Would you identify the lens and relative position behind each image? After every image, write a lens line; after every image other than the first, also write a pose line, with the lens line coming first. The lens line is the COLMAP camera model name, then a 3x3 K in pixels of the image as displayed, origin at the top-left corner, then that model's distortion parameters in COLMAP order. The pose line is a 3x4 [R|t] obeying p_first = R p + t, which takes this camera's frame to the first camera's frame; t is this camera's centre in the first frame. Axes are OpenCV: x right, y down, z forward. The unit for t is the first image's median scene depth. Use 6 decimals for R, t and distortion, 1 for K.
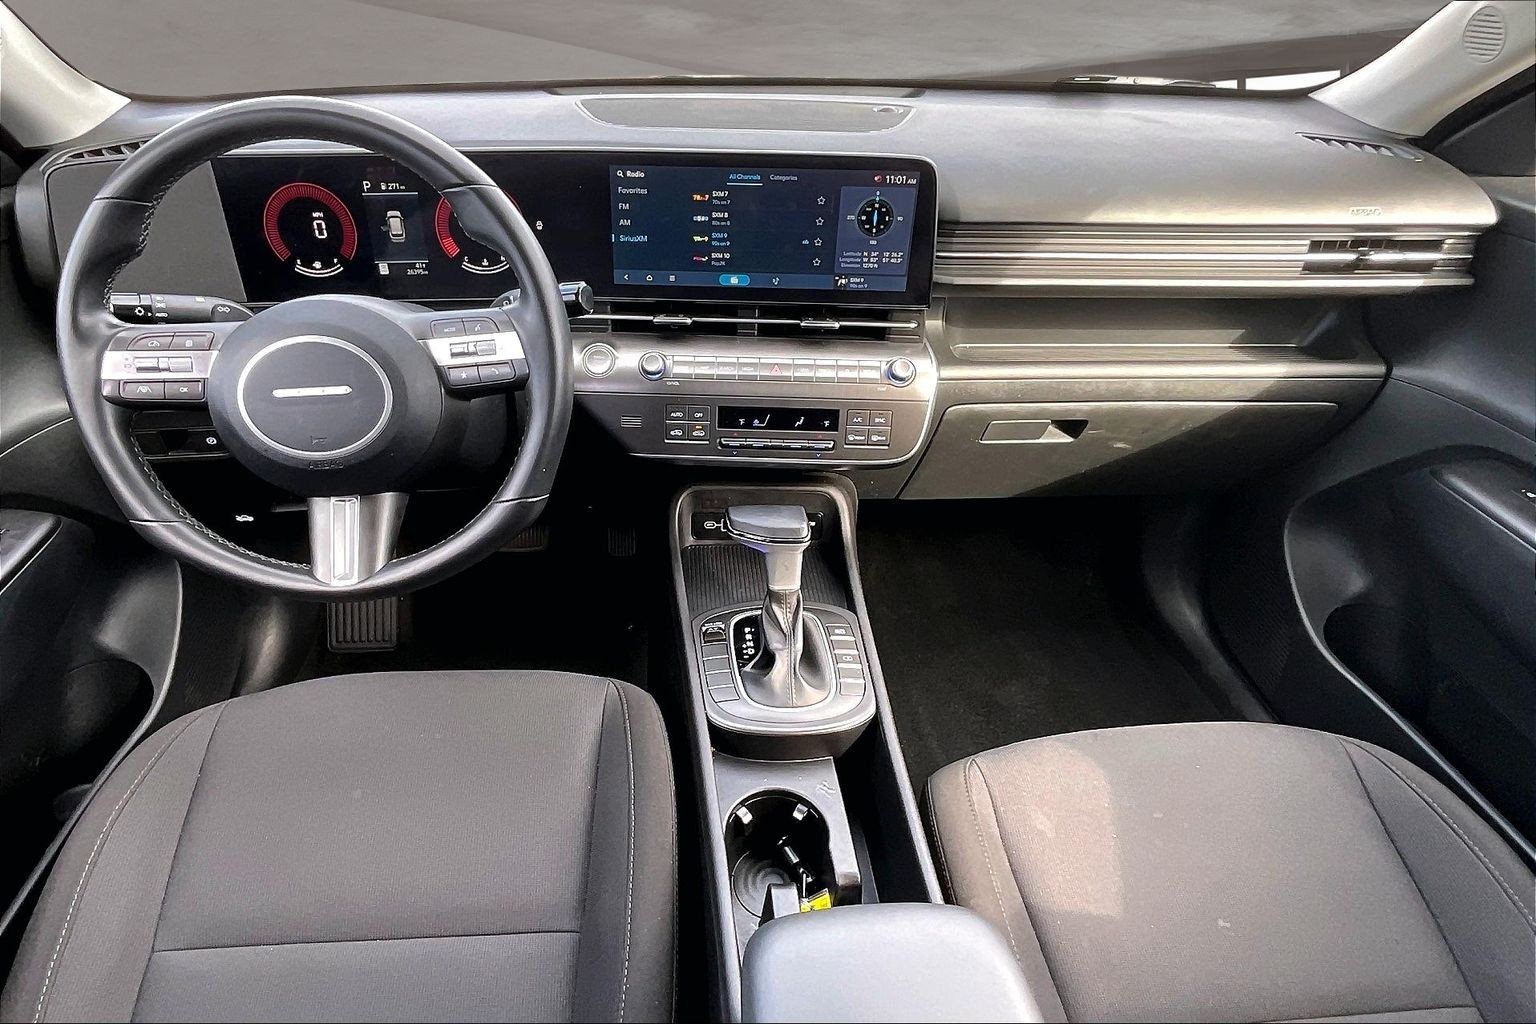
lens RADIAL K [[834.3, 0, 706.8], [0, 834.3, 550.1], [0, 0, 1]] dist [-0.007379, 0.000260]
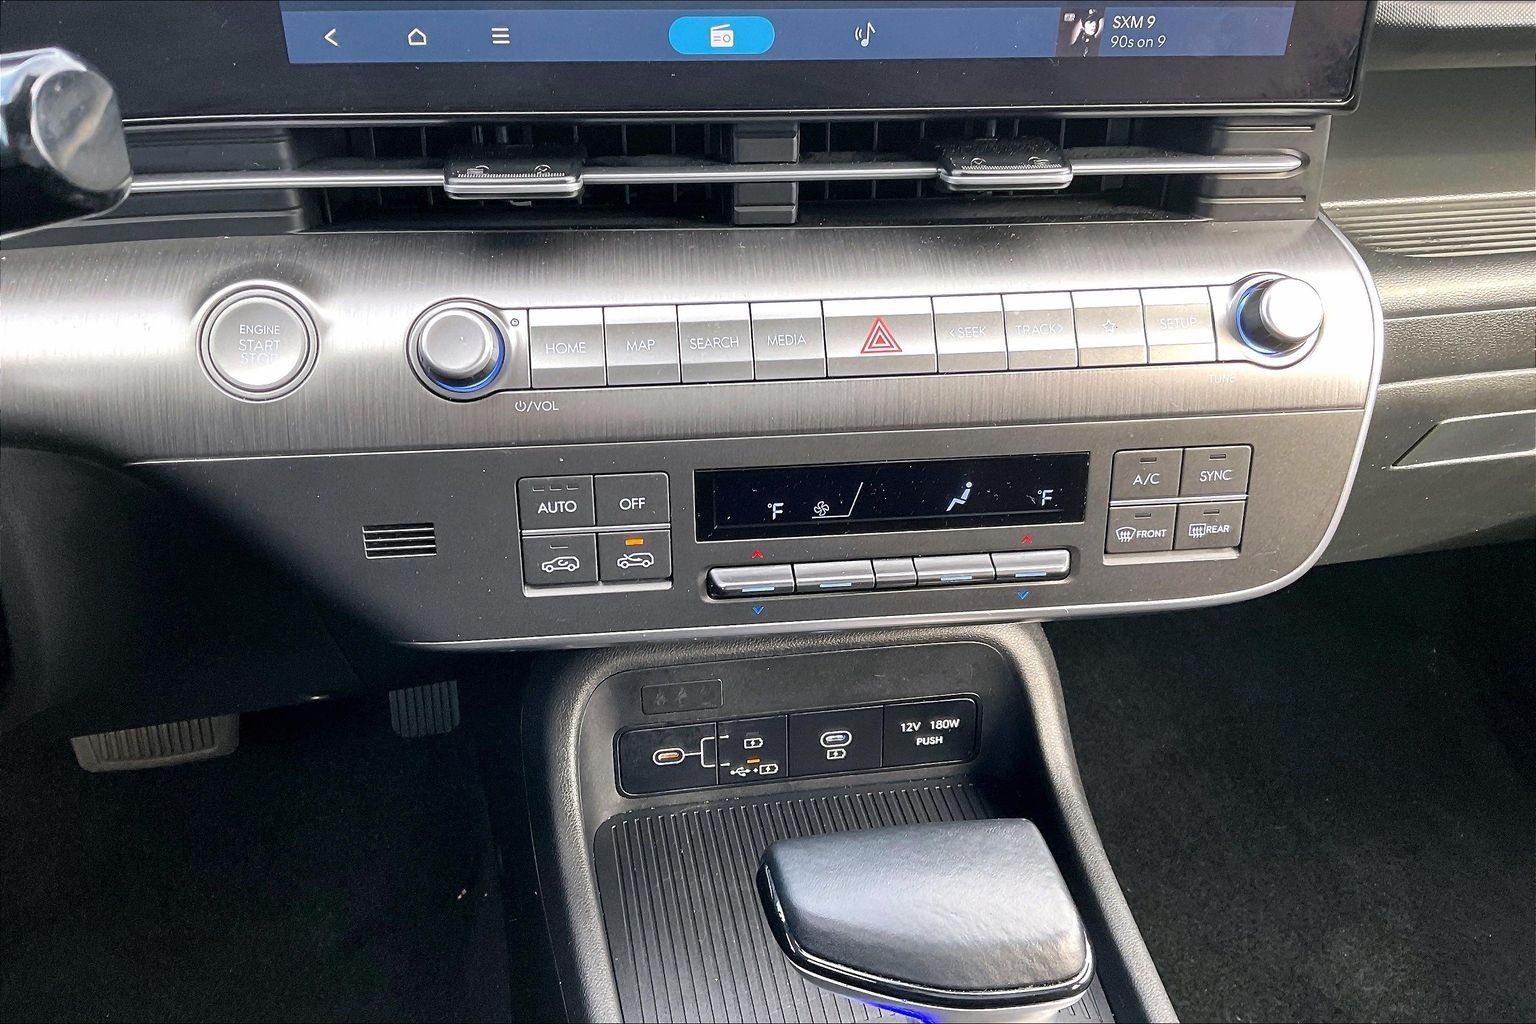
lens RADIAL K [[1257.3, 0, 765.3], [0, 1257.3, 508.9], [0, 0, 1]] dist [0.128285, -0.271855]
pose [[0.986700, -0.081890, 0.140416, -0.027256], [0.079396, 0.996571, 0.023283, -0.173110], [-0.141841, -0.011825, 0.989819, 0.569635]]
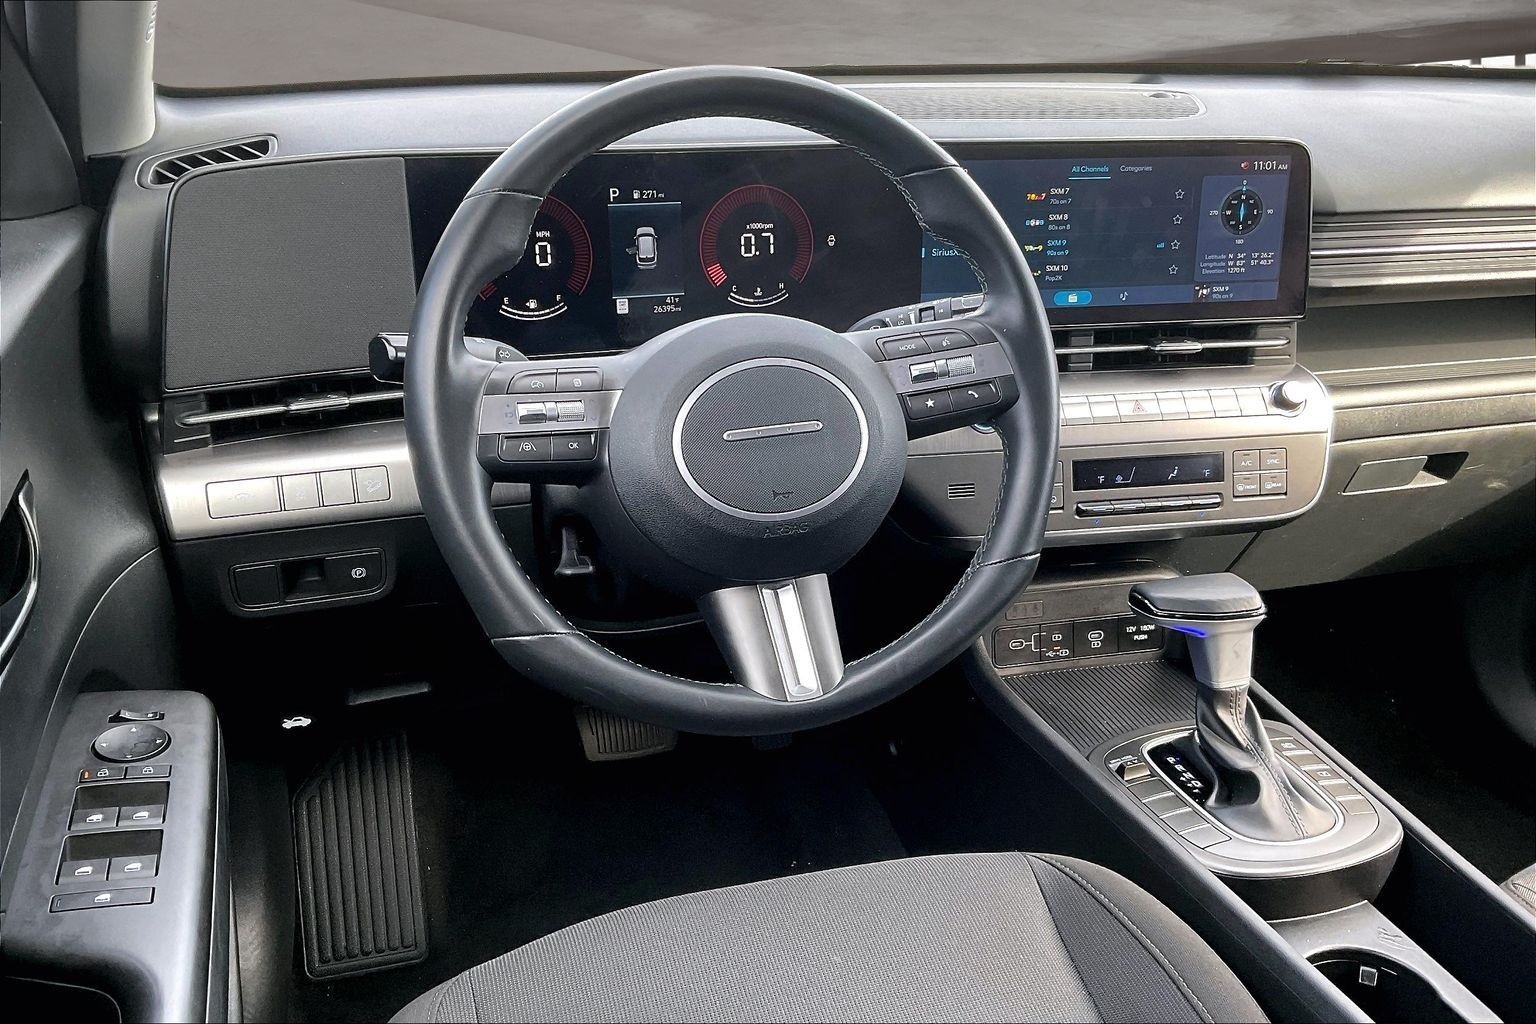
lens RADIAL K [[1401.7, 0, 791.4], [0, 1401.7, 512.5], [0, 0, 1]] dist [0.144173, -0.325621]
pose [[0.964174, -0.085882, 0.250984, -0.565044], [0.141978, 0.966289, -0.214775, 0.109308], [-0.224077, 0.242714, 0.943864, -0.119914]]
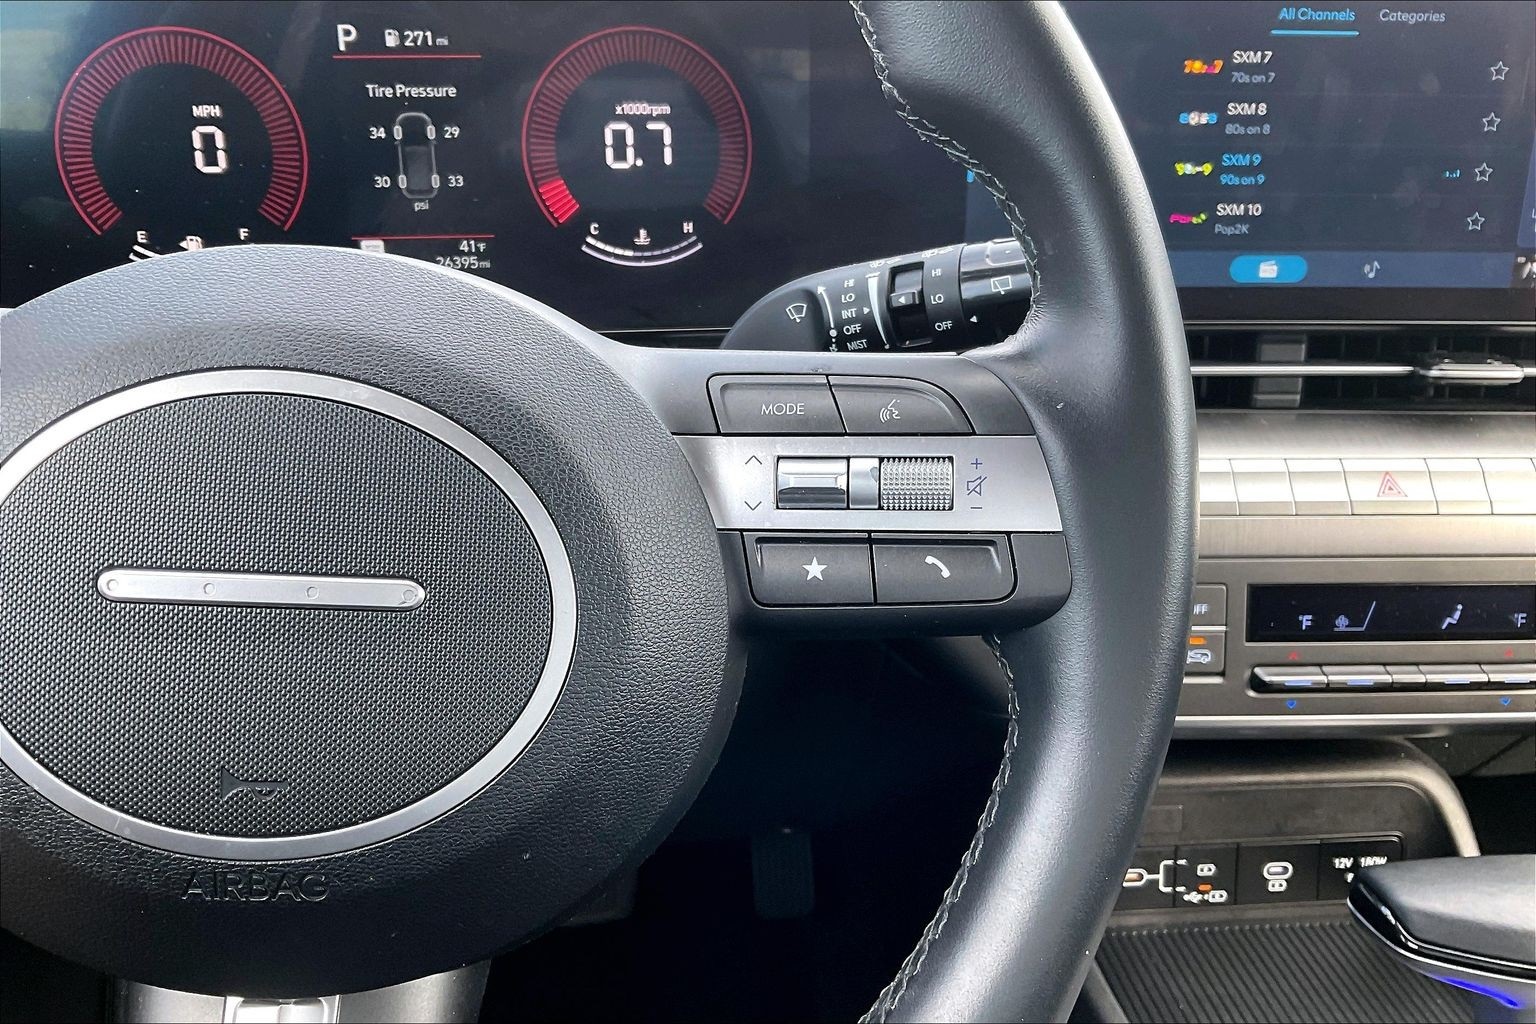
lens RADIAL K [[1279.2, 0, 763.6], [0, 1279.2, 503.9], [0, 0, 1]] dist [0.128444, -0.293264]
pose [[0.996826, -0.029891, 0.073781, -0.258580], [0.045687, 0.973809, -0.222732, -0.089725], [-0.065191, 0.225396, 0.972084, 0.445595]]
